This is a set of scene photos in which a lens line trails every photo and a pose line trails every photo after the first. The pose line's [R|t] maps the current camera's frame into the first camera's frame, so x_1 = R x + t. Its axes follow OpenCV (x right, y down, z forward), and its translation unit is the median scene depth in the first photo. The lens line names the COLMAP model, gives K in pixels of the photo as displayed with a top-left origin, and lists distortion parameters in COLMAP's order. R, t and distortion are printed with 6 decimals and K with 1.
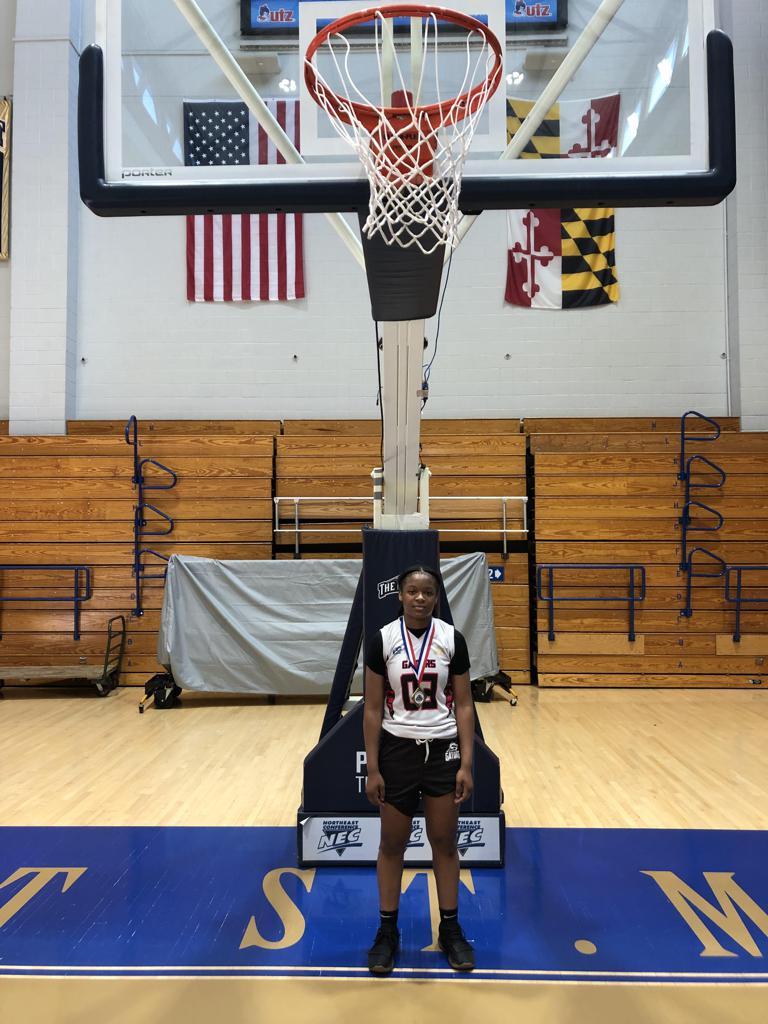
lens RADIAL K [[862.7, 0, 384.0], [0, 862.7, 512.0], [0, 0, 1]] dist [0.055241, -0.061455]
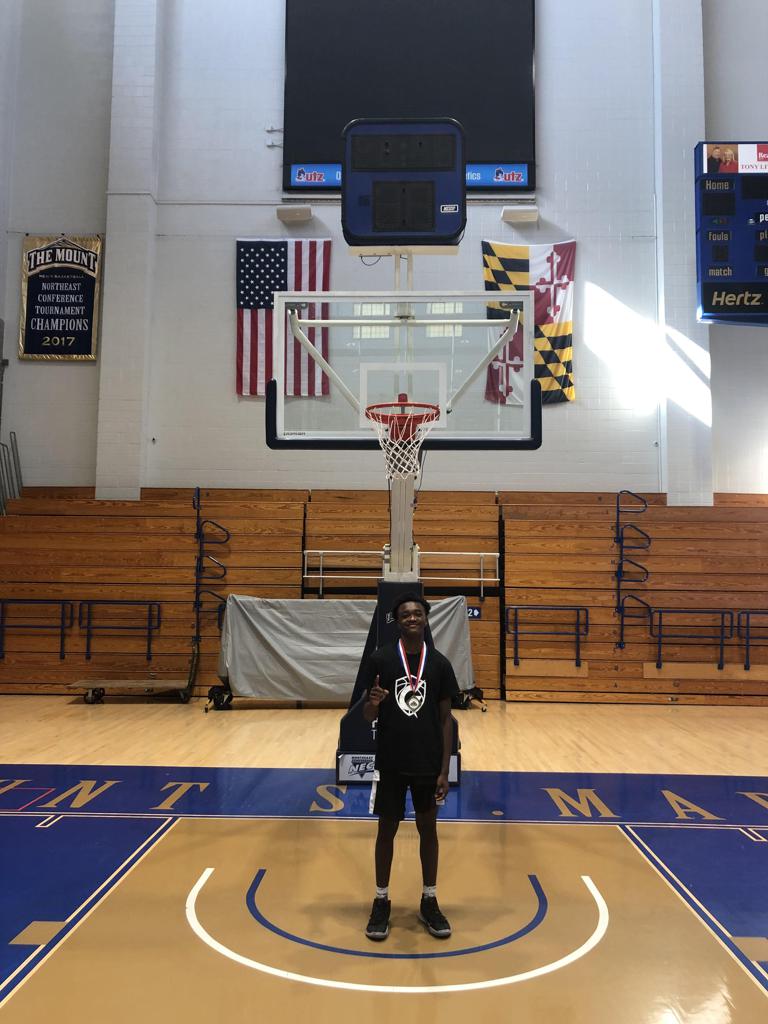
lens RADIAL K [[862.7, 0, 384.0], [0, 862.7, 512.0], [0, 0, 1]] dist [0.055241, -0.061455]
pose [[0.999892, 0.014358, -0.002981, -0.004384], [-0.014484, 0.998754, -0.047759, -0.015518], [0.002291, 0.047797, 0.998854, -0.303129]]
